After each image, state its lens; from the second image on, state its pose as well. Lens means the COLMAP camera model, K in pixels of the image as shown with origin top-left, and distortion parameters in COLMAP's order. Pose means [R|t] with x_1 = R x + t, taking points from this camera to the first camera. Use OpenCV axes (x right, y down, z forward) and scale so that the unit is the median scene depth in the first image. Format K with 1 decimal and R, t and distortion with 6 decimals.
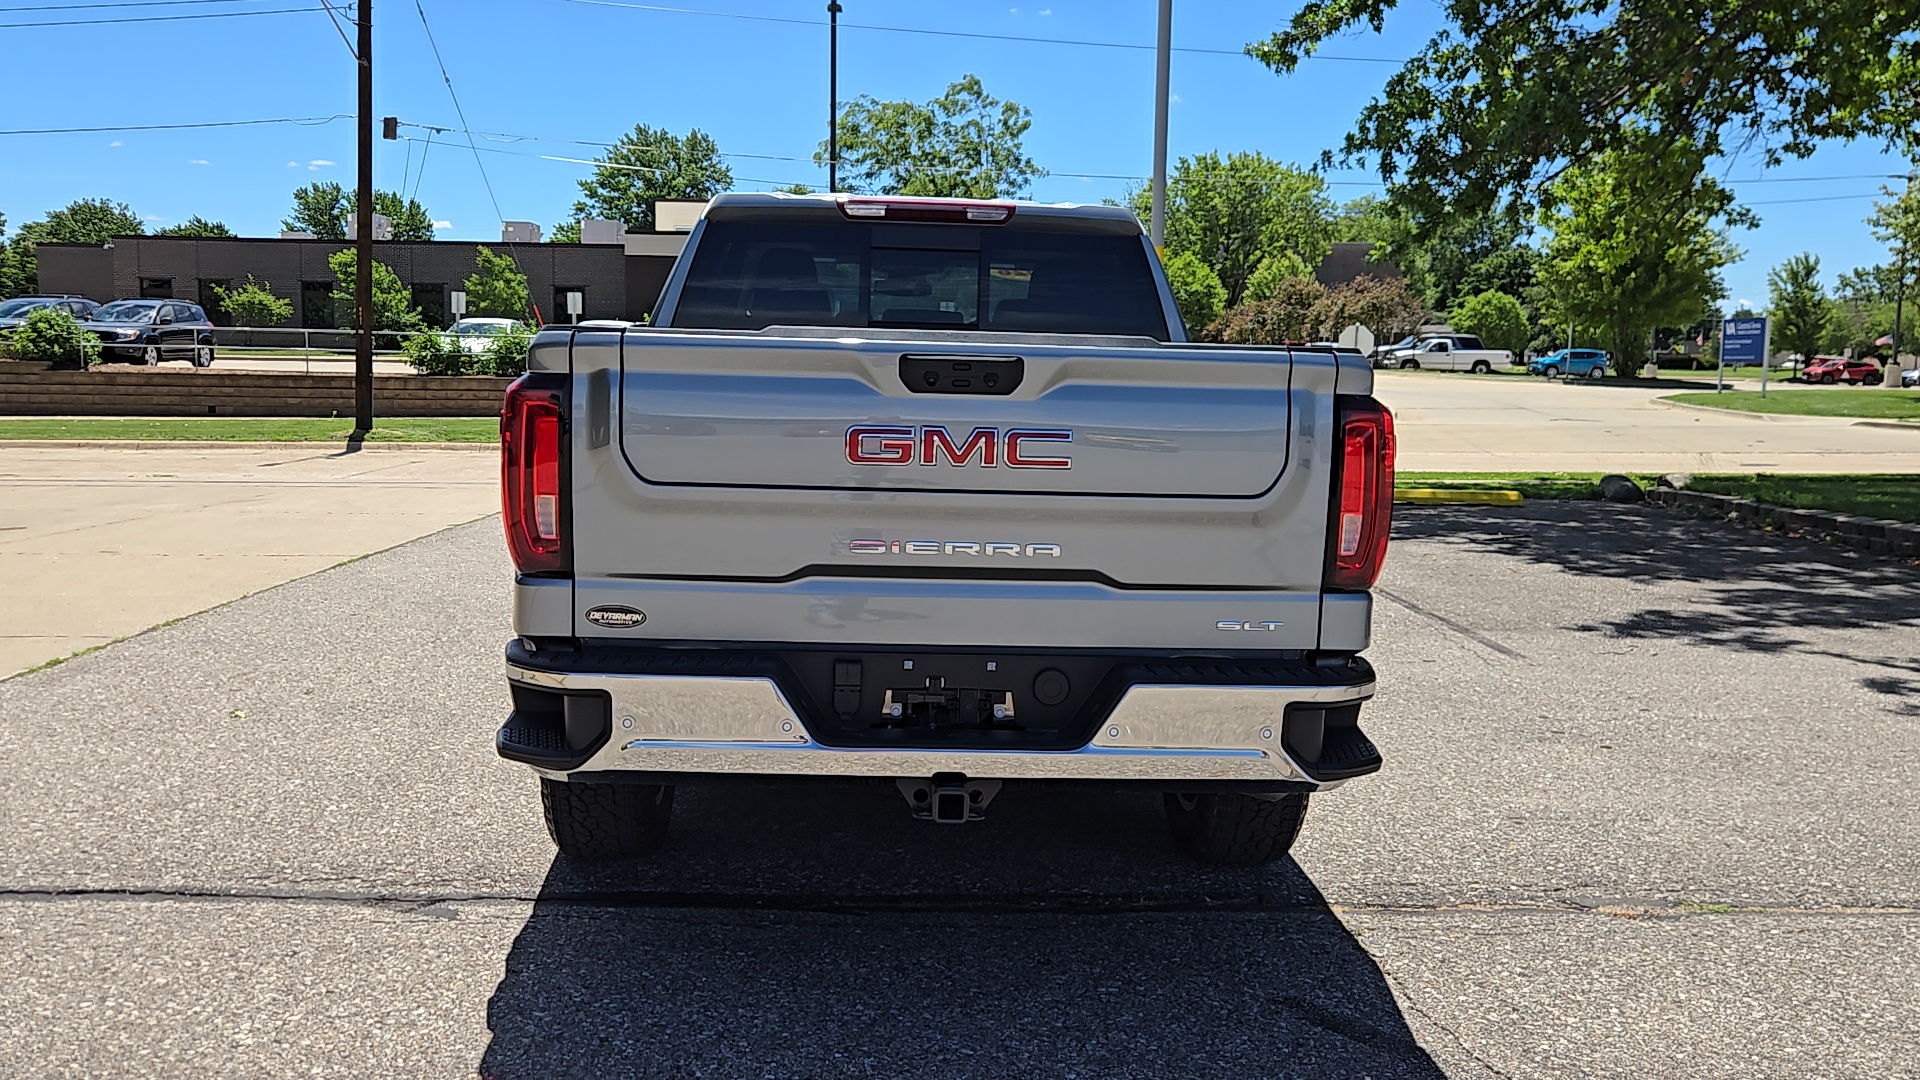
lens RADIAL K [[1599.0, 0, 942.7], [0, 1599.0, 544.5], [0, 0, 1]] dist [0.009365, 0.006269]
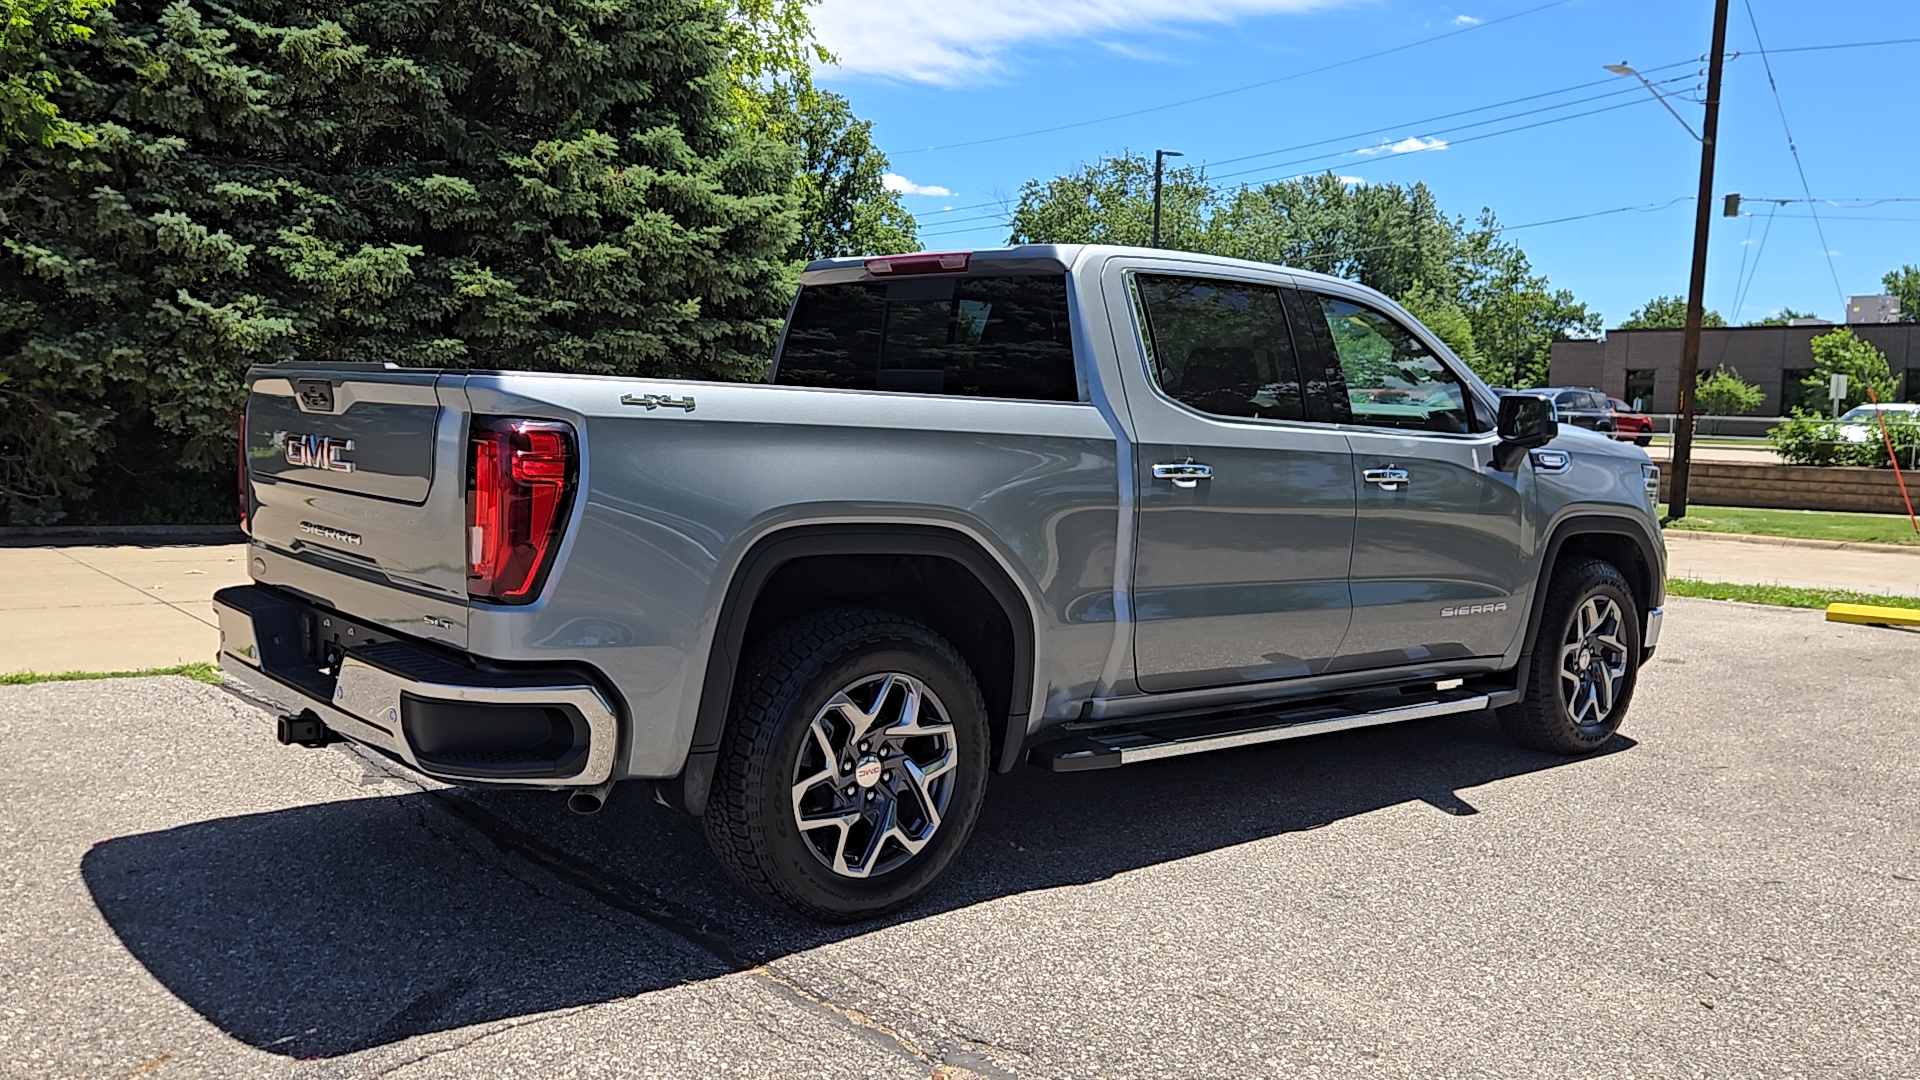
lens RADIAL K [[1599.0, 0, 958.8], [0, 1599.0, 541.0], [0, 0, 1]] dist [0.009365, 0.006269]
pose [[0.605713, 0.066701, -0.792883, 1.171290], [-0.113872, 0.993490, -0.003414, -0.037413], [0.787493, 0.092355, 0.609365, 0.555999]]
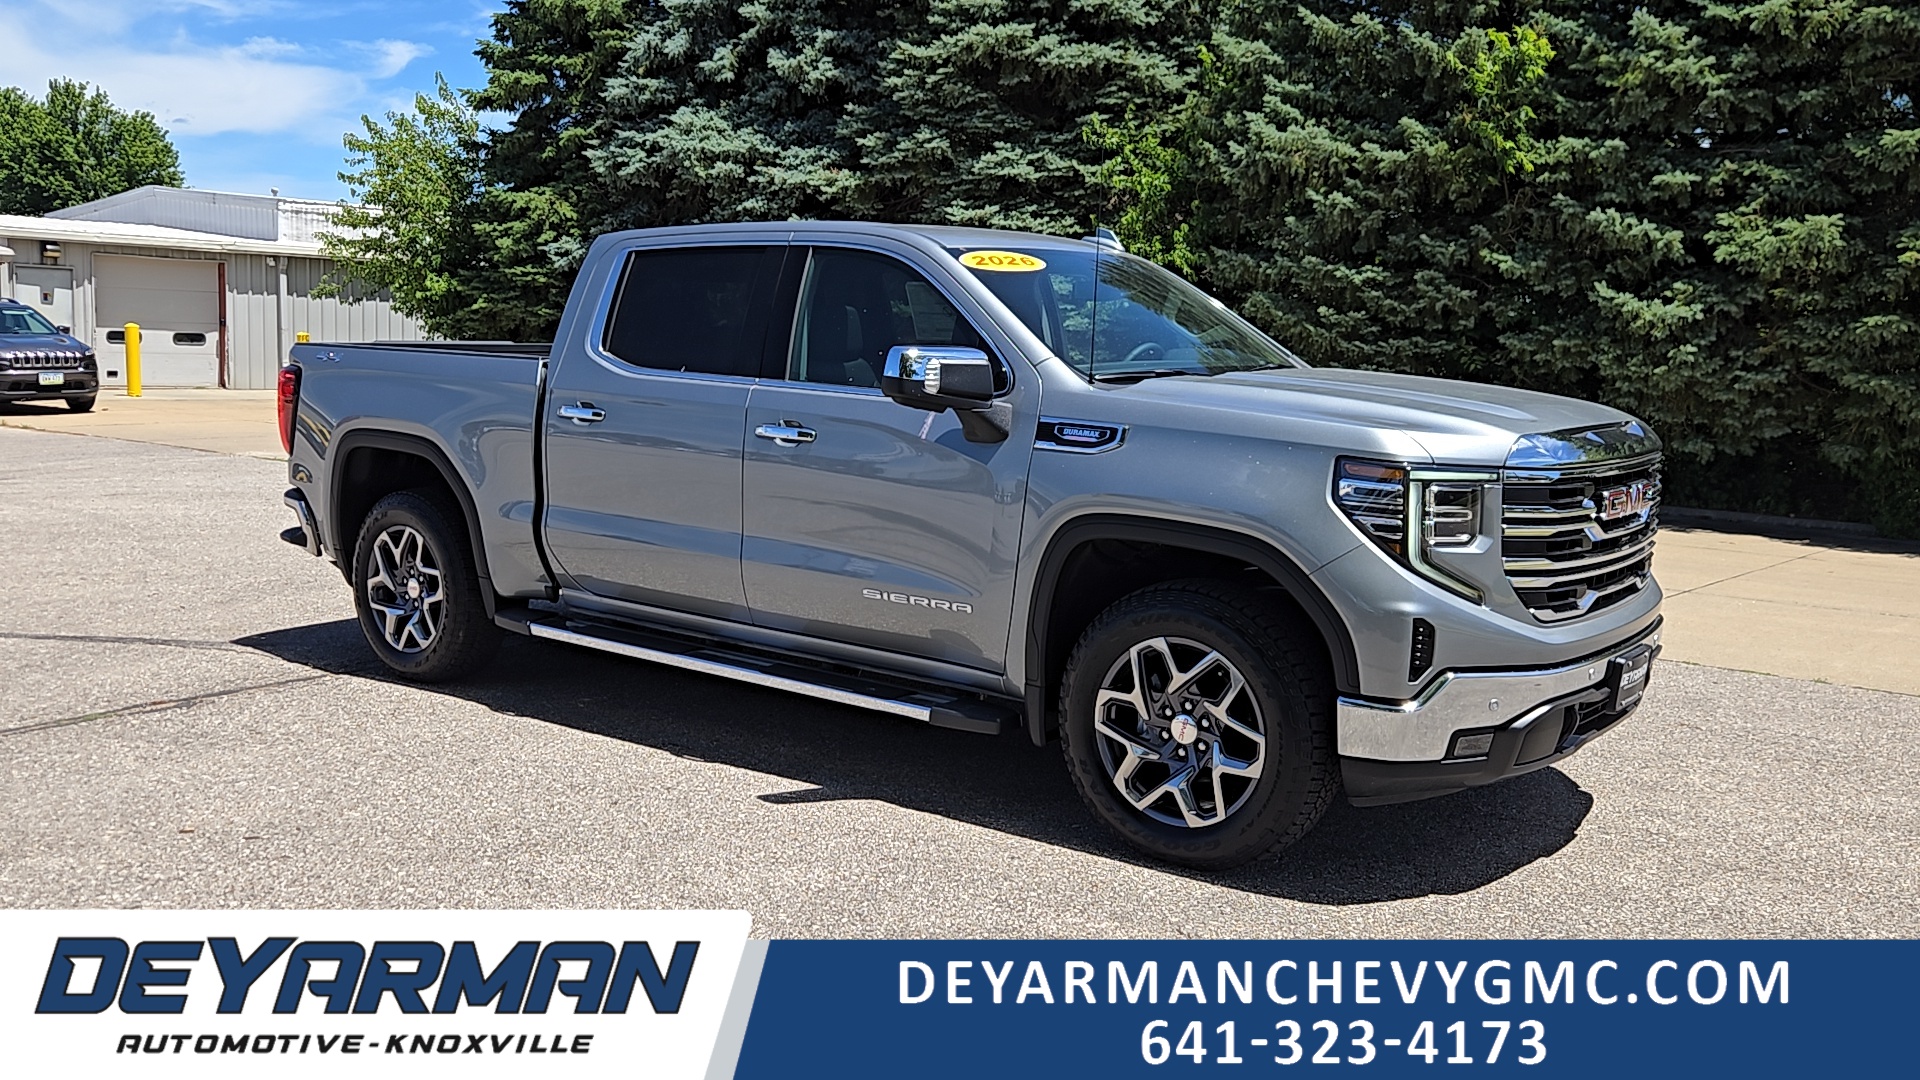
lens RADIAL K [[1599.0, 0, 957.0], [0, 1599.0, 535.9], [0, 0, 1]] dist [0.009365, 0.006269]
pose [[-0.647314, 0.060026, -0.759856, 1.224770], [-0.124252, 0.975250, 0.182890, -0.341064], [0.752028, 0.212801, -0.623835, 2.813176]]
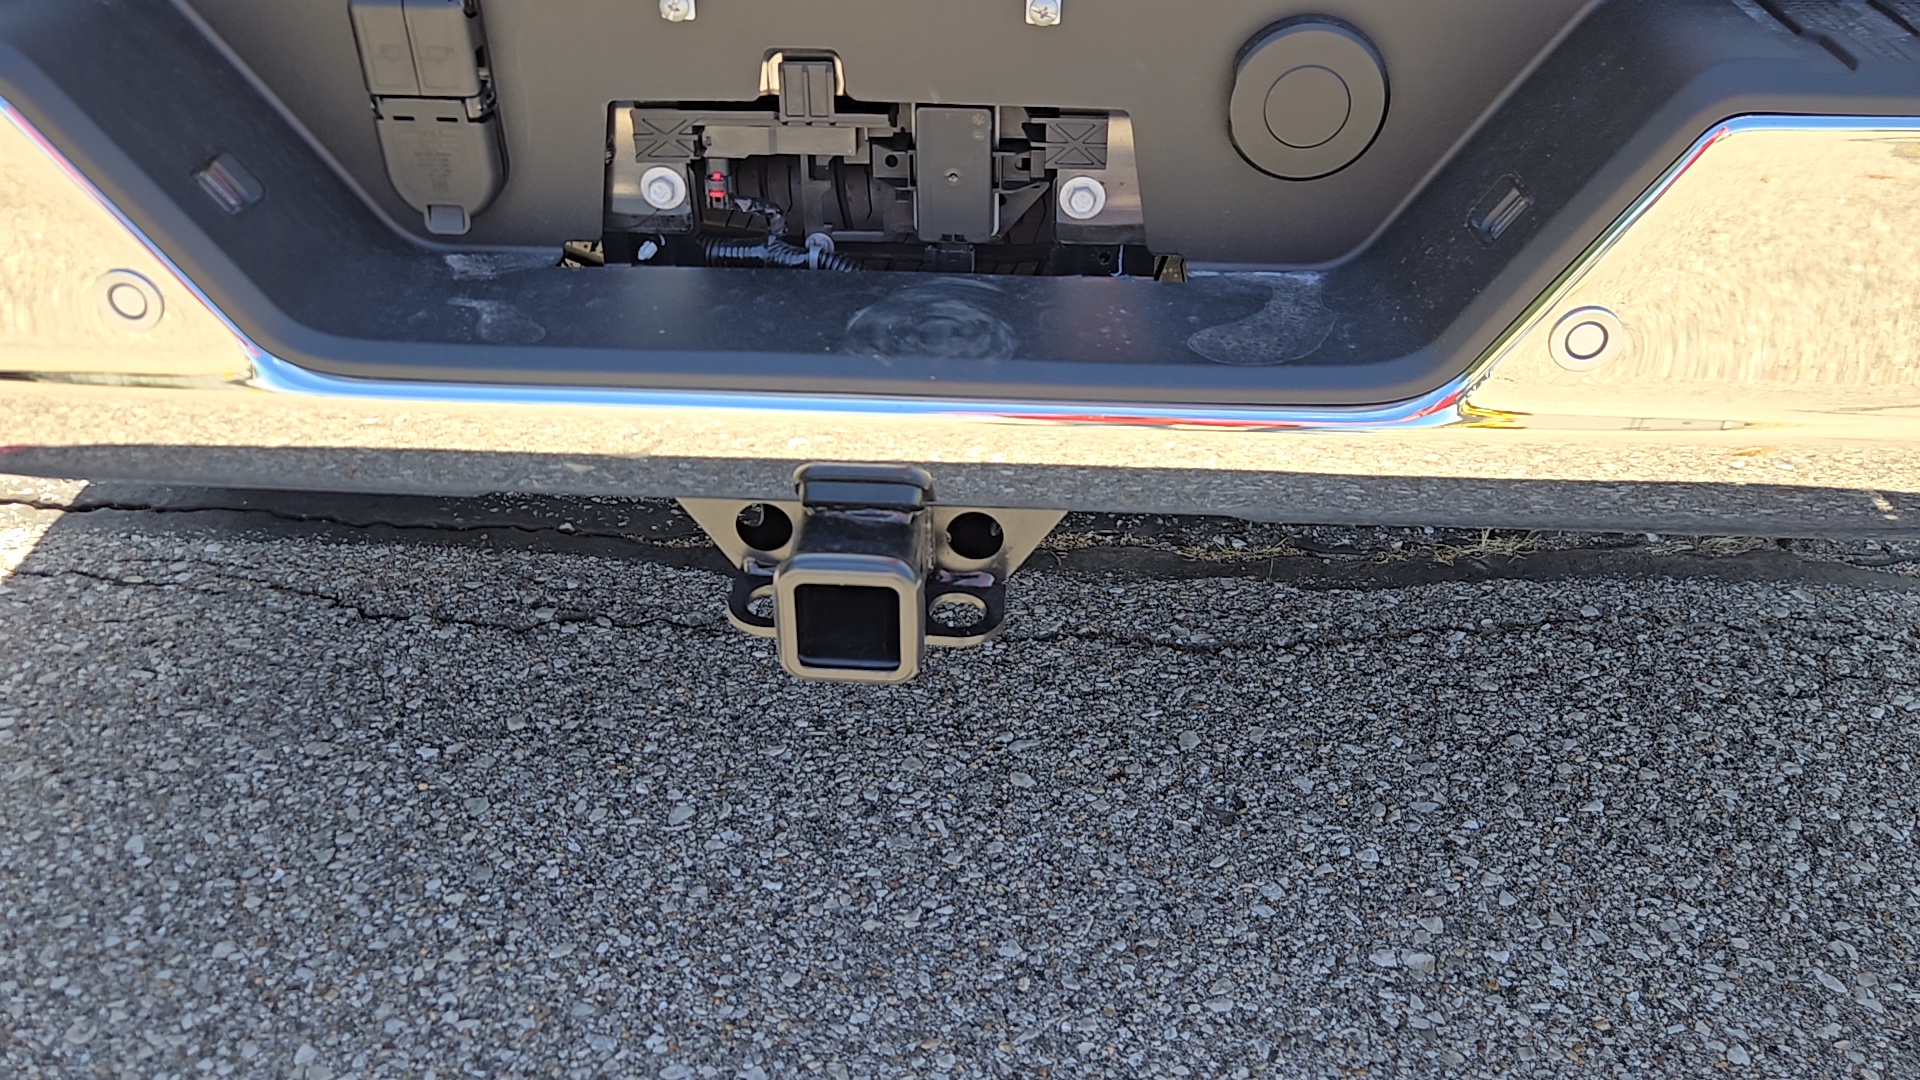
lens RADIAL K [[1599.0, 0, 954.2], [0, 1599.0, 537.4], [0, 0, 1]] dist [0.009365, 0.006269]
pose [[0.991864, 0.040142, -0.120810, 0.043846], [0.019899, 0.888431, 0.458579, 0.035470], [0.125740, -0.457251, 0.880404, 0.696467]]
